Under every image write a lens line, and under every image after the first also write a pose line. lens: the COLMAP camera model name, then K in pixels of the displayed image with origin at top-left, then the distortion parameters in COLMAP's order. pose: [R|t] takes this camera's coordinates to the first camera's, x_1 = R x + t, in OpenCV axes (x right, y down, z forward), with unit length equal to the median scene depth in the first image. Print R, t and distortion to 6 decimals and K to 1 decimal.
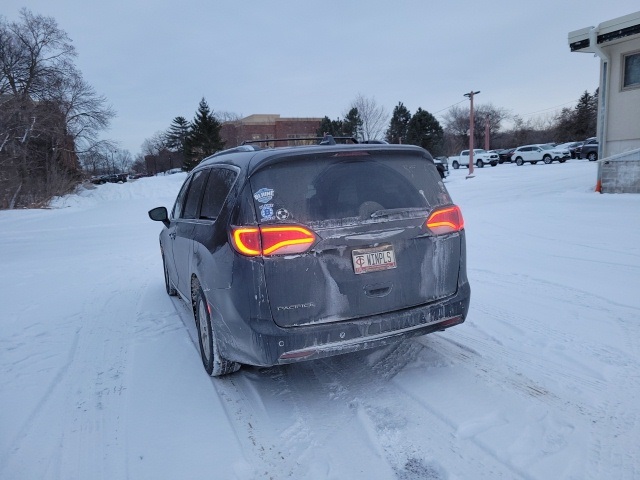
lens RADIAL K [[479.2, 0, 325.0], [0, 479.2, 240.2], [0, 0, 1]] dist [0.052934, -0.033148]
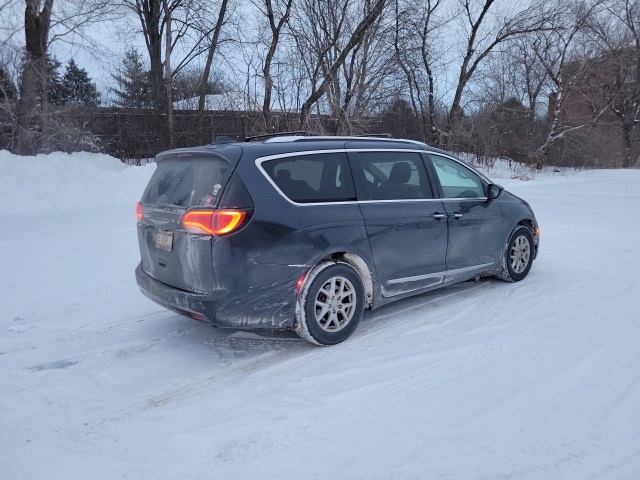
lens RADIAL K [[479.2, 0, 315.8], [0, 479.2, 240.1], [0, 0, 1]] dist [0.052934, -0.033148]
pose [[0.289111, 0.209339, -0.934126, 1.306160], [-0.121513, 0.975929, 0.181099, -0.222175], [0.949552, 0.061151, 0.307589, 0.913863]]
